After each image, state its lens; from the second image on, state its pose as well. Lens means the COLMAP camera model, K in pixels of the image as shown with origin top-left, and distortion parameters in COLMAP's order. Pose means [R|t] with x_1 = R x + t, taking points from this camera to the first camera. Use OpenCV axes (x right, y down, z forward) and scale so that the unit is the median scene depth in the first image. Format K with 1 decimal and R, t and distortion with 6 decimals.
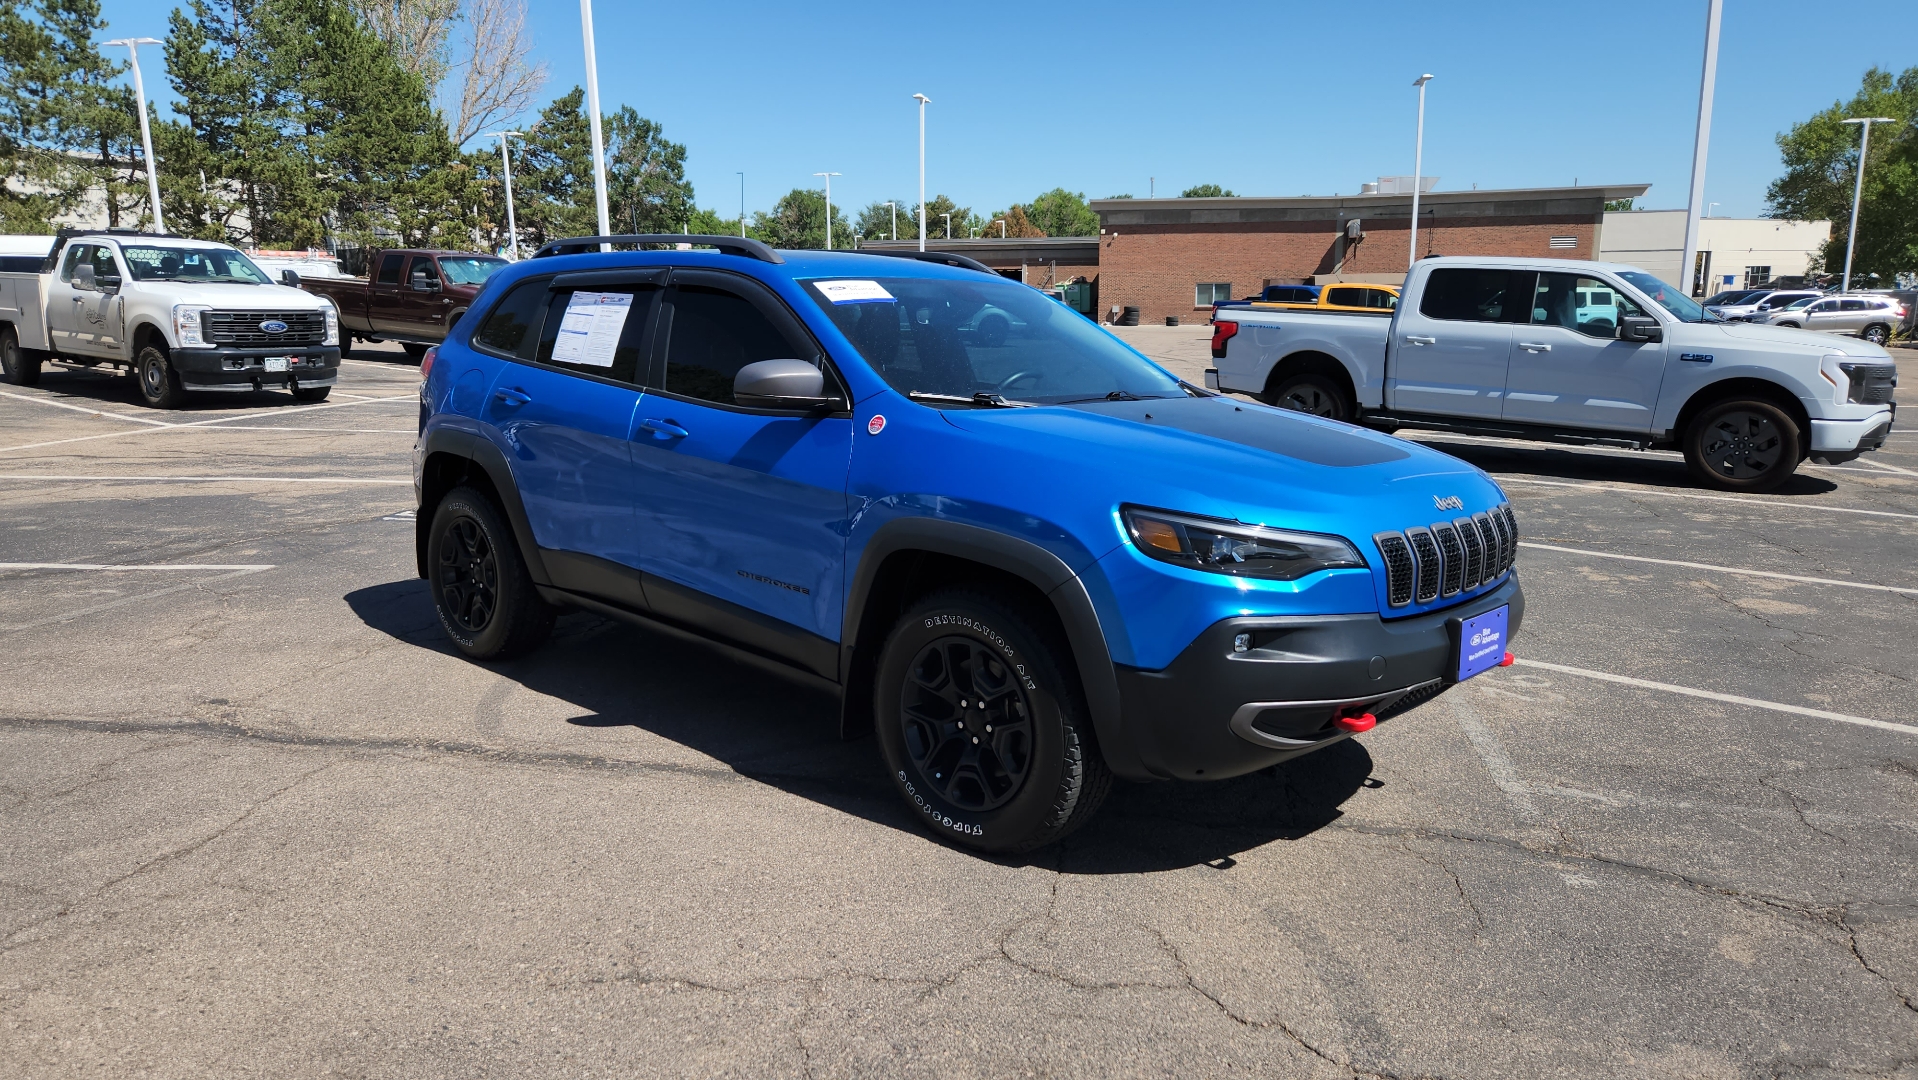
lens RADIAL K [[1282.6, 0, 919.0], [0, 1282.6, 543.9], [0, 0, 1]] dist [0.069933, -0.057964]
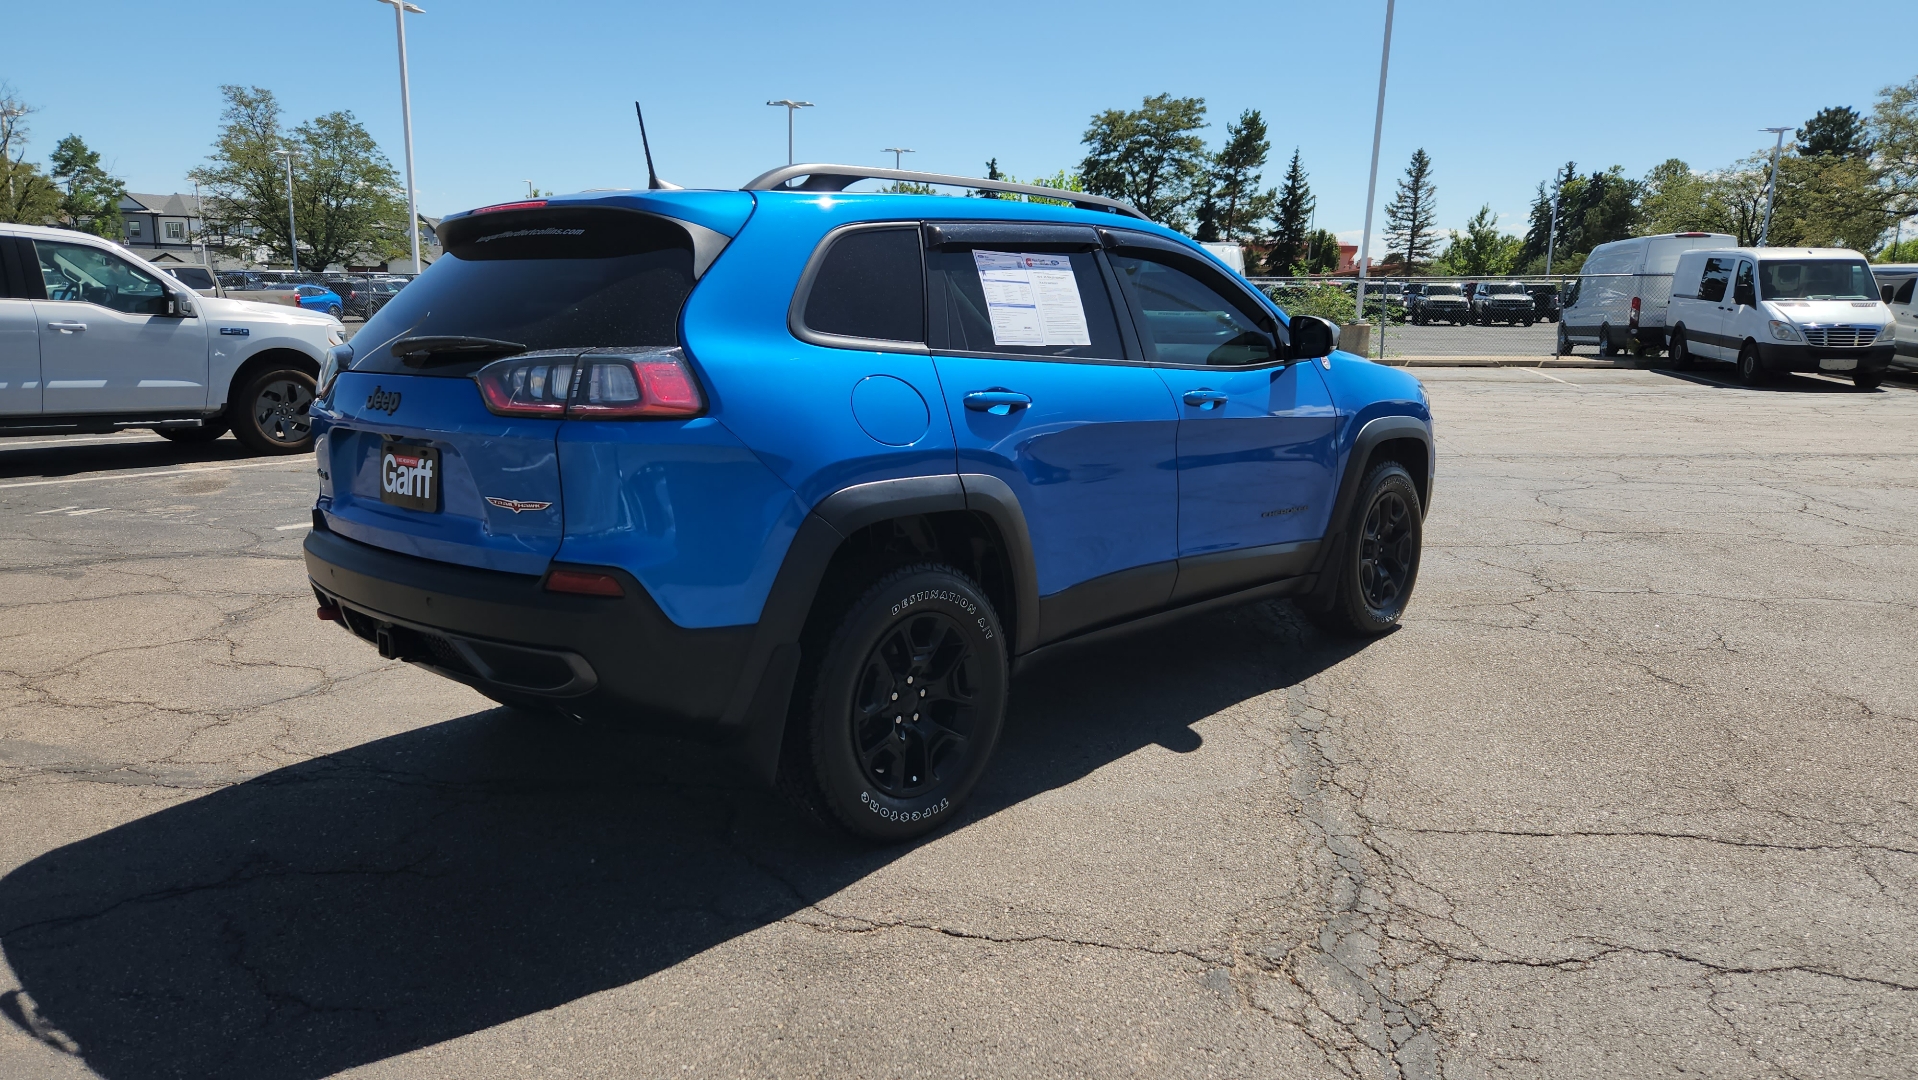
lens RADIAL K [[1282.6, 0, 937.6], [0, 1282.6, 544.1], [0, 0, 1]] dist [0.069933, -0.057964]
pose [[-0.014932, -0.197457, 0.980198, -0.464176], [0.183140, 0.963183, 0.196819, -0.084321], [-0.982973, 0.182453, 0.021780, 0.477756]]
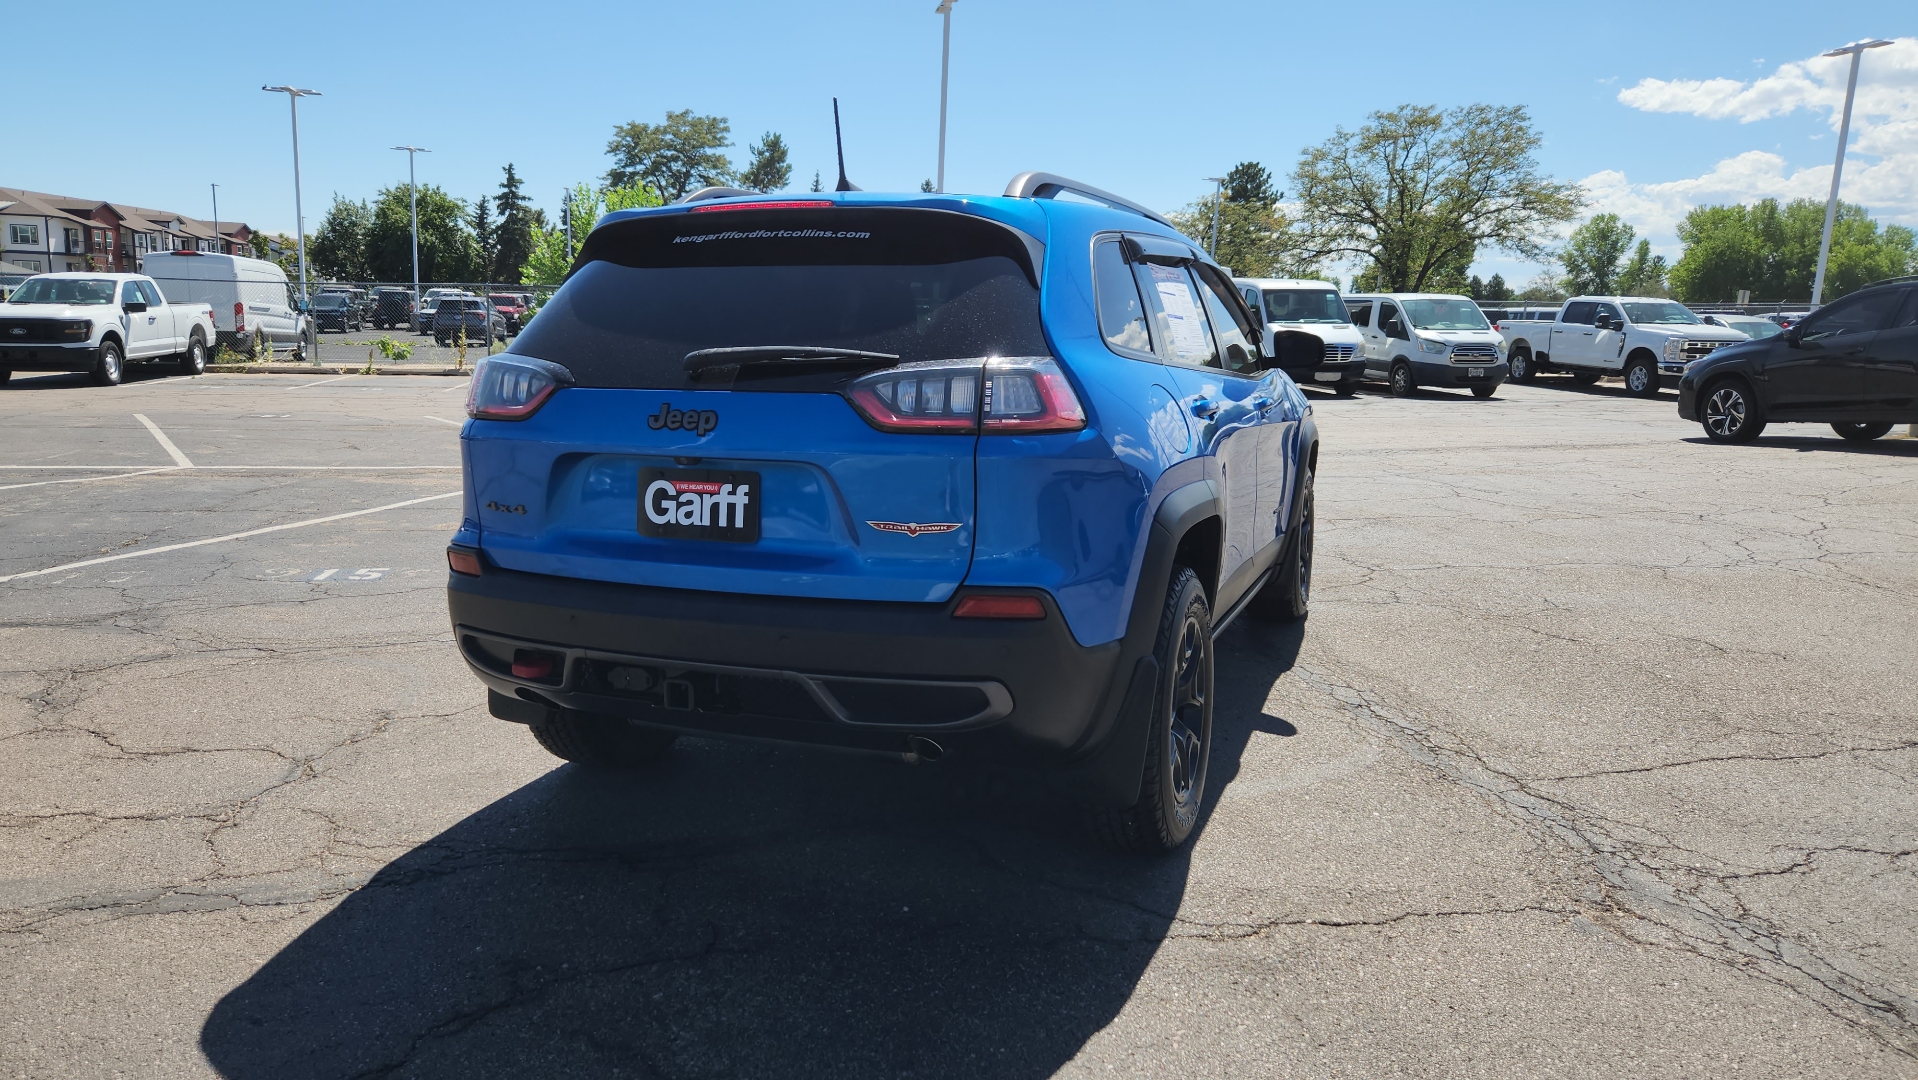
lens RADIAL K [[1282.6, 0, 918.9], [0, 1282.6, 539.3], [0, 0, 1]] dist [0.069933, -0.057964]
pose [[-0.364606, -0.172910, 0.914967, -0.425318], [0.156461, 0.957261, 0.243252, -0.112677], [-0.917923, 0.231848, -0.321970, 0.644306]]
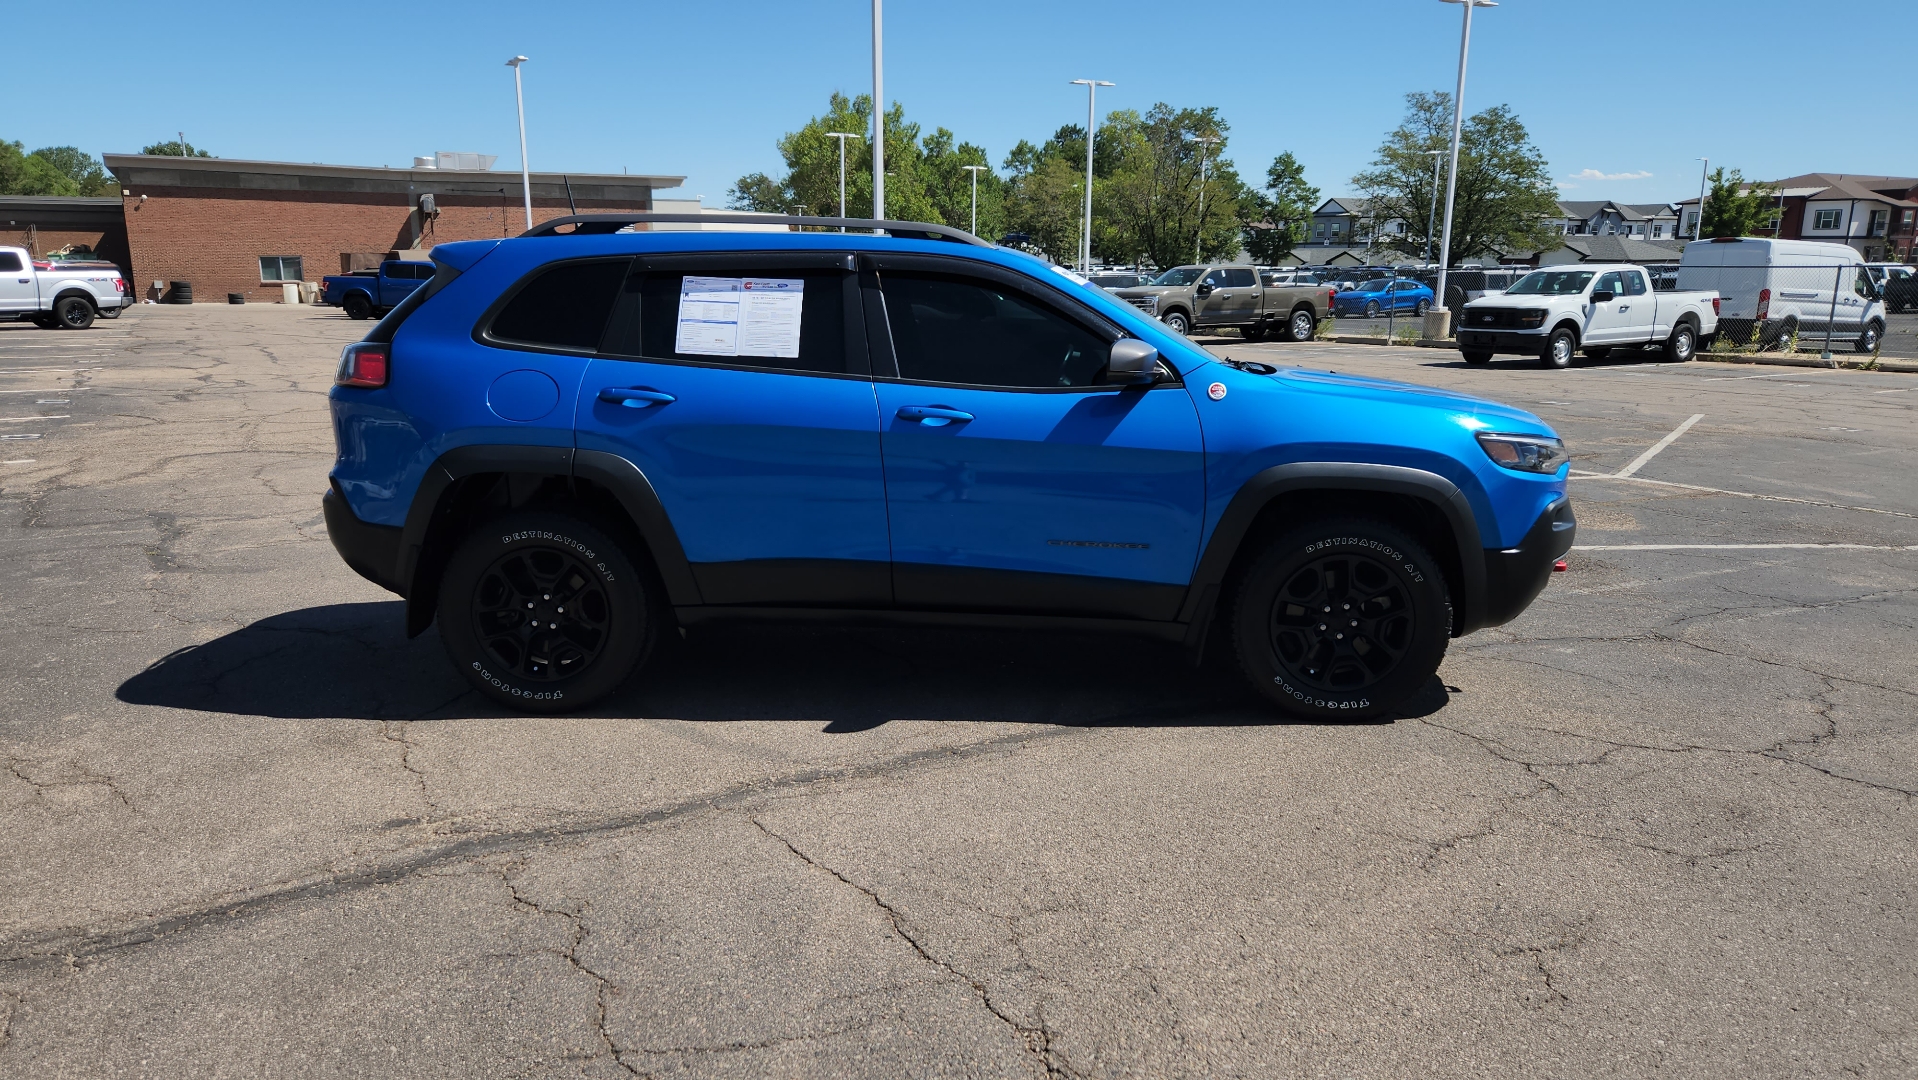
lens RADIAL K [[1282.6, 0, 930.4], [0, 1282.6, 549.5], [0, 0, 1]] dist [0.069933, -0.057964]
pose [[0.746351, -0.139782, 0.650708, -0.346064], [0.125572, 0.989712, 0.068576, -0.021911], [-0.653599, 0.030529, 0.756225, 0.099176]]
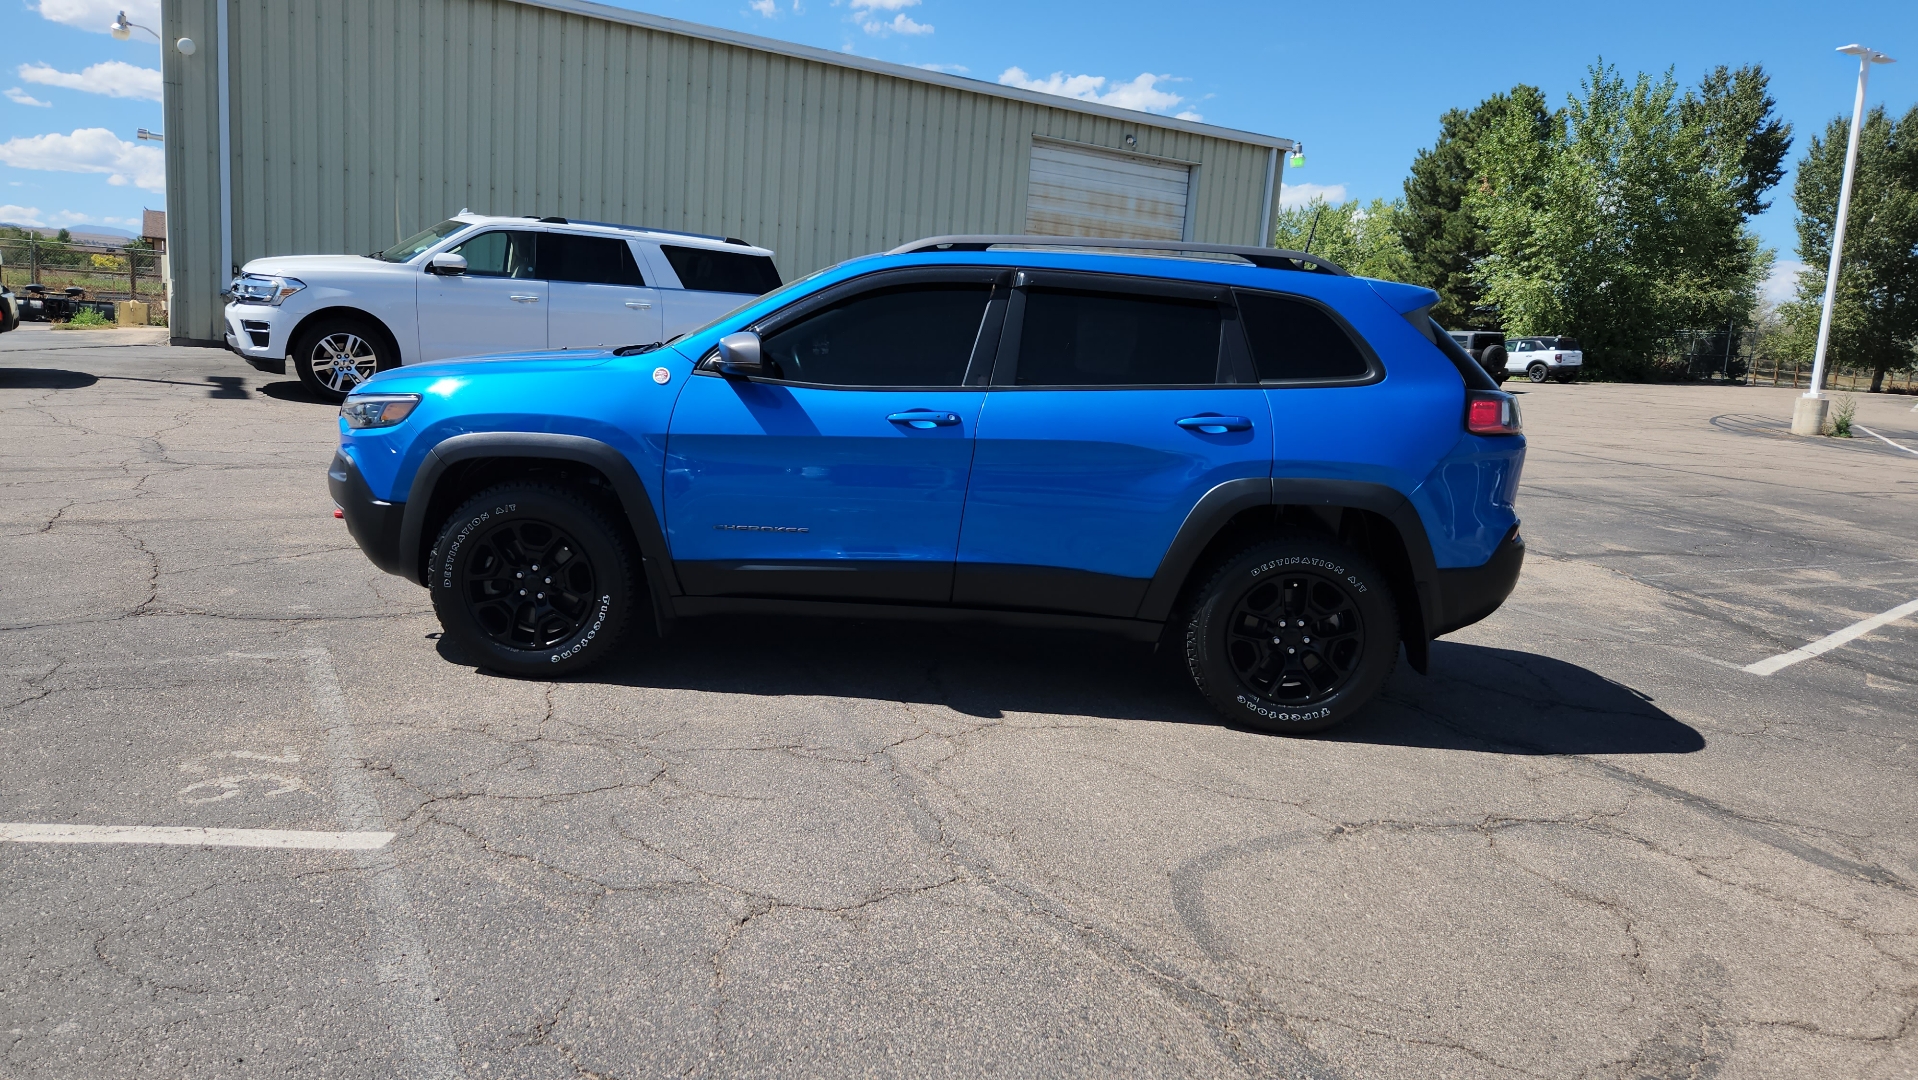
lens RADIAL K [[1282.6, 0, 923.7], [0, 1282.6, 554.0], [0, 0, 1]] dist [0.069933, -0.057964]
pose [[-0.748263, 0.053865, -0.661212, 0.316526], [-0.194916, 0.934857, 0.296734, -0.137093], [0.634122, 0.350915, -0.689019, 0.824070]]
